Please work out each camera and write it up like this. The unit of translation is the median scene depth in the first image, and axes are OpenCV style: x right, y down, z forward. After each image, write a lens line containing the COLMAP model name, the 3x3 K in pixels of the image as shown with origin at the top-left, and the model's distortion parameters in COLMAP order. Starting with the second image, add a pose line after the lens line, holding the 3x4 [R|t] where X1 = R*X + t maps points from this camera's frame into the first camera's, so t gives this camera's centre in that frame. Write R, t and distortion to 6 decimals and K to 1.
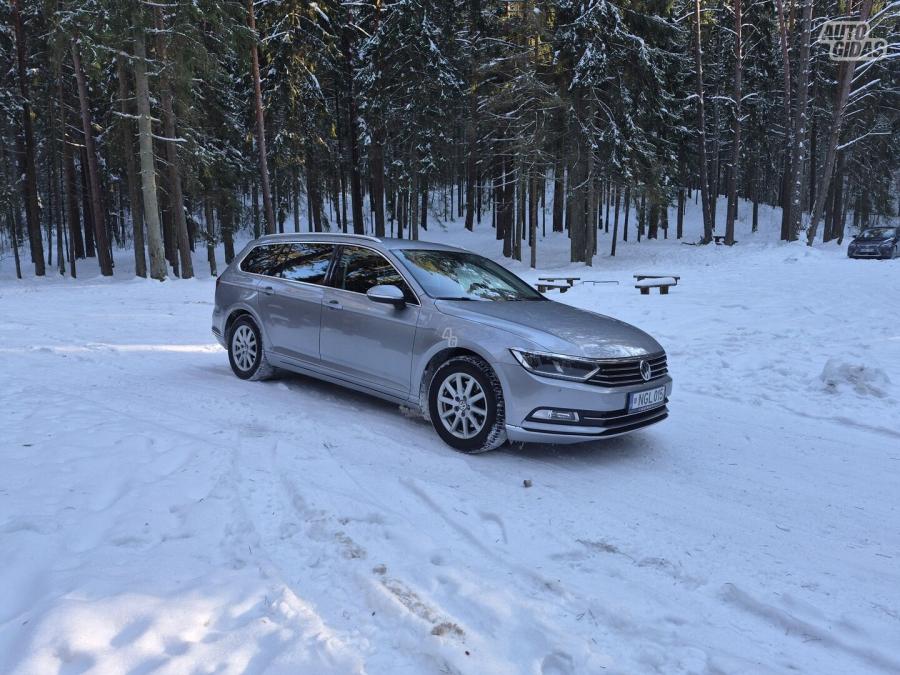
lens RADIAL K [[622.6, 0, 446.5], [0, 622.6, 336.8], [0, 0, 1]] dist [0.117392, -0.125617]
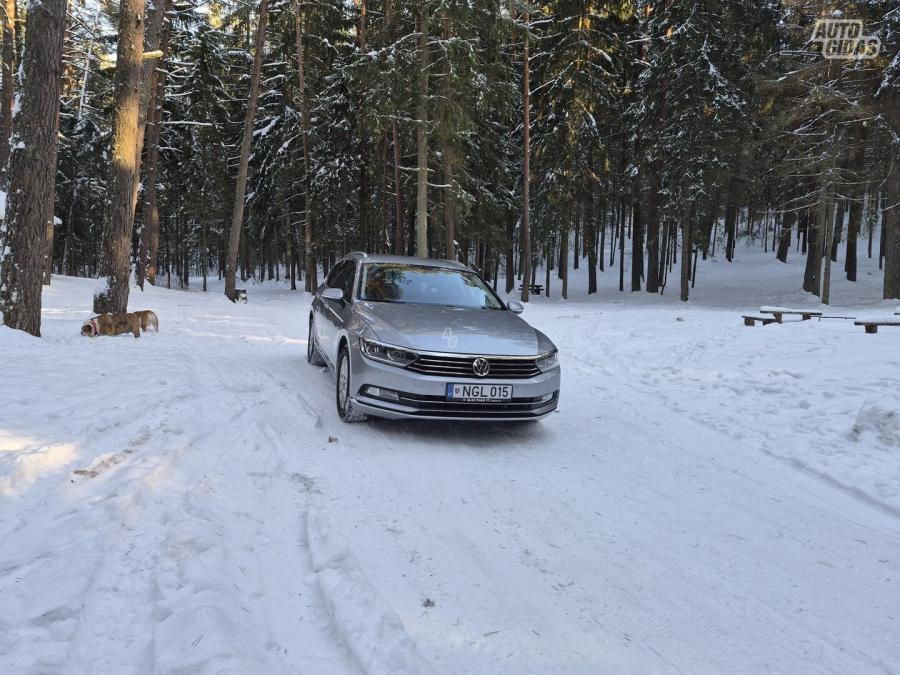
lens RADIAL K [[622.6, 0, 446.5], [0, 622.6, 336.8], [0, 0, 1]] dist [0.117392, -0.125617]
pose [[0.871938, 0.062143, -0.485656, 0.167858], [-0.087915, 0.995663, -0.030441, 0.007891], [0.481658, 0.069239, 0.873620, -0.003000]]
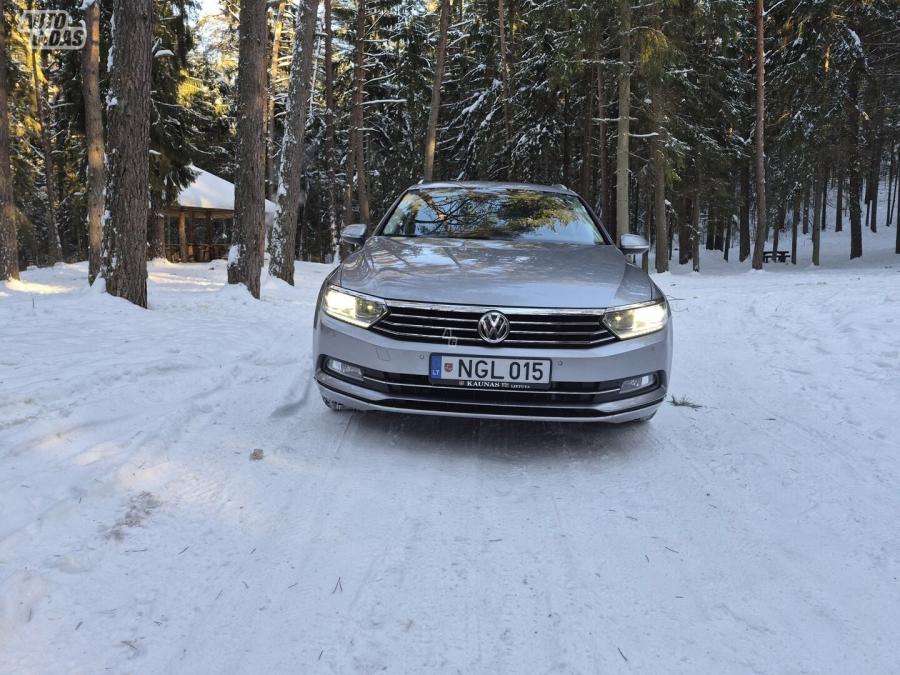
lens RADIAL K [[626.3, 0, 458.1], [0, 626.3, 340.9], [0, 0, 1]] dist [0.066263, -0.066072]
pose [[0.657487, 0.083856, -0.748785, 0.162384], [-0.086413, 0.995622, 0.035622, 0.009751], [0.748494, 0.041283, 0.661855, 0.113914]]
